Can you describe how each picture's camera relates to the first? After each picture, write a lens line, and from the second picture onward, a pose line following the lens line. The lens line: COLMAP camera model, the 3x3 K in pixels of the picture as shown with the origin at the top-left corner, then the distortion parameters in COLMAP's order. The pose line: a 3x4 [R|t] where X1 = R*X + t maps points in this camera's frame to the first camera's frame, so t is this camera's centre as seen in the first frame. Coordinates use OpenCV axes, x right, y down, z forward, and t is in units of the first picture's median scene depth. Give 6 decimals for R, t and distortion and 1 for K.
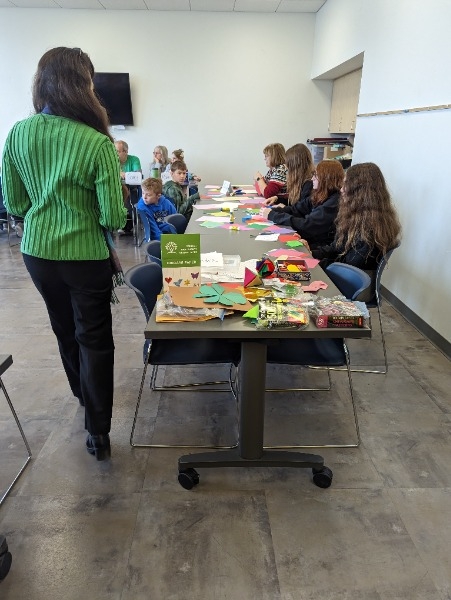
lens RADIAL K [[424.6, 0, 225.8], [0, 424.6, 293.0], [0, 0, 1]] dist [0.053645, -0.041322]
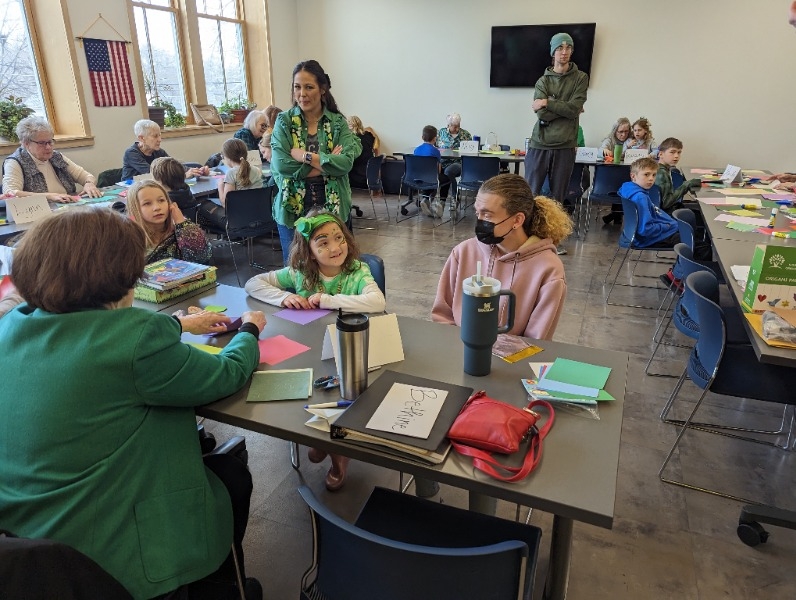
lens RADIAL K [[561.2, 0, 396.6], [0, 561.2, 295.2], [0, 0, 1]] dist [0.056723, -0.040327]
pose [[0.924328, 0.133725, -0.357402, -0.396974], [-0.134081, 0.990682, 0.023907, 0.034091], [0.357269, 0.025822, 0.933645, -0.320362]]
